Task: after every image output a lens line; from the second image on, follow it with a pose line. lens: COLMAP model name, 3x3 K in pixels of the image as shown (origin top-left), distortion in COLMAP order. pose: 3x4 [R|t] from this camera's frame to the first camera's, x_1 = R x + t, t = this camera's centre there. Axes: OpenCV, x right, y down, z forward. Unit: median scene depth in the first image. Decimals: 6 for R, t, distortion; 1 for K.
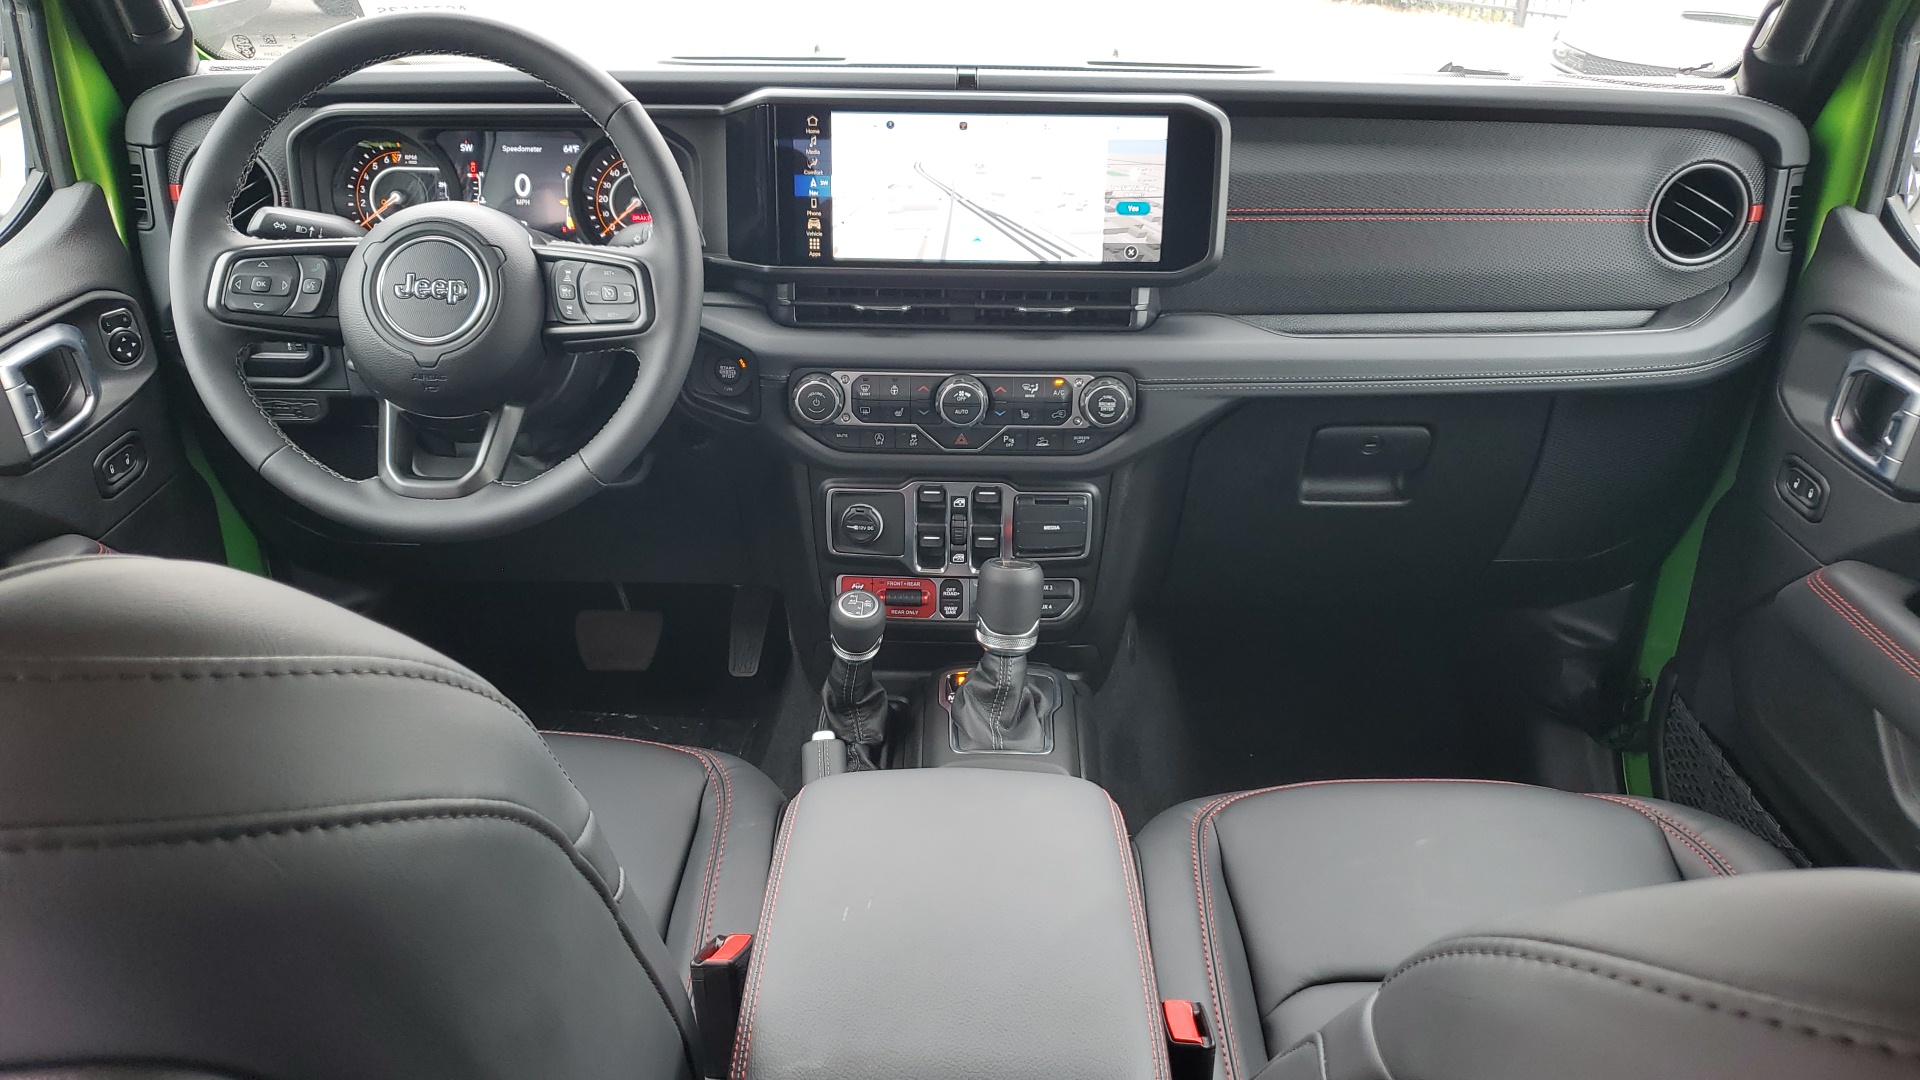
lens RADIAL K [[1579.6, 0, 950.5], [0, 1579.6, 563.6], [0, 0, 1]] dist [0.085452, -0.099775]
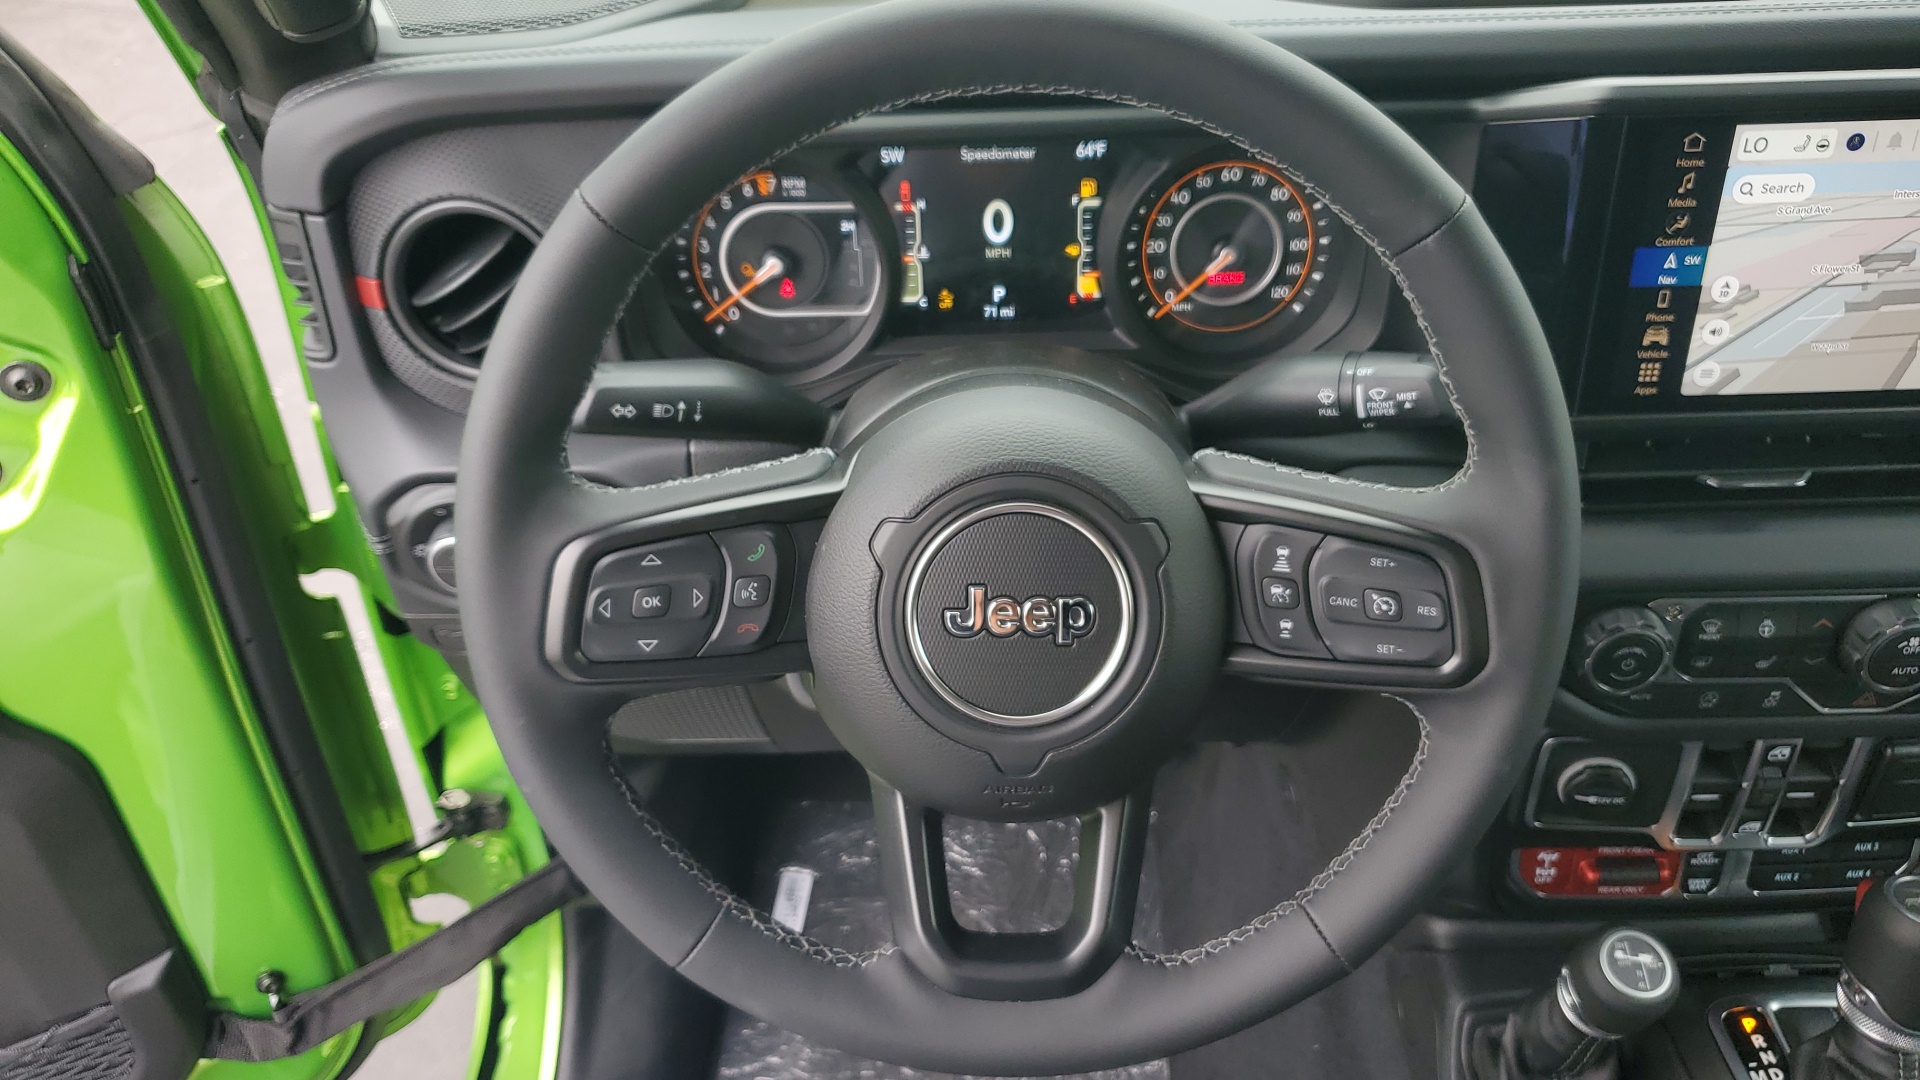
lens RADIAL K [[1579.6, 0, 946.9], [0, 1579.6, 529.1], [0, 0, 1]] dist [0.085452, -0.099775]
pose [[0.998899, -0.043156, 0.018386, -0.322873], [0.037754, 0.972235, 0.230942, -0.280843], [-0.027842, -0.229994, 0.972794, 0.495871]]
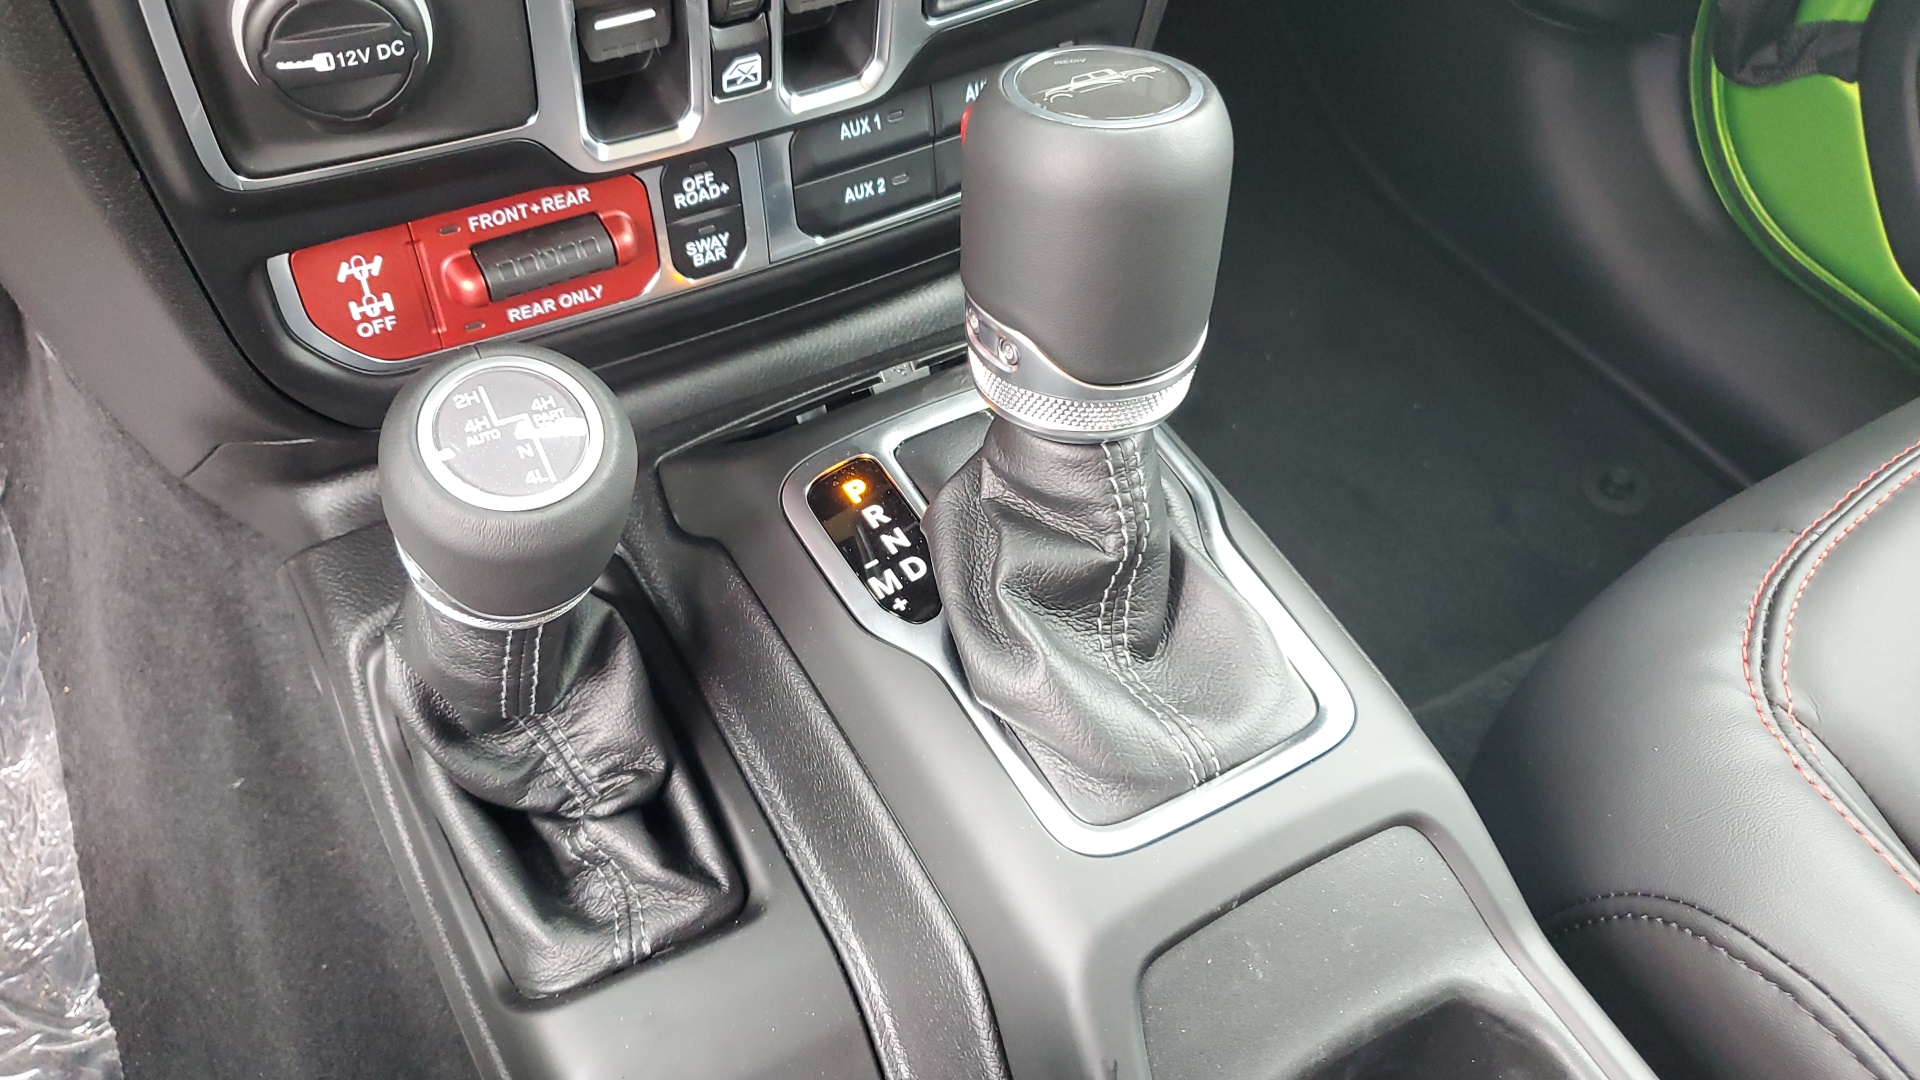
lens RADIAL K [[1579.6, 0, 957.7], [0, 1579.6, 553.5], [0, 0, 1]] dist [0.085452, -0.099775]
pose [[0.848511, -0.368330, 0.379952, -0.101736], [0.148534, 0.854912, 0.497055, -0.066490], [-0.507905, -0.365321, 0.780111, 0.811433]]
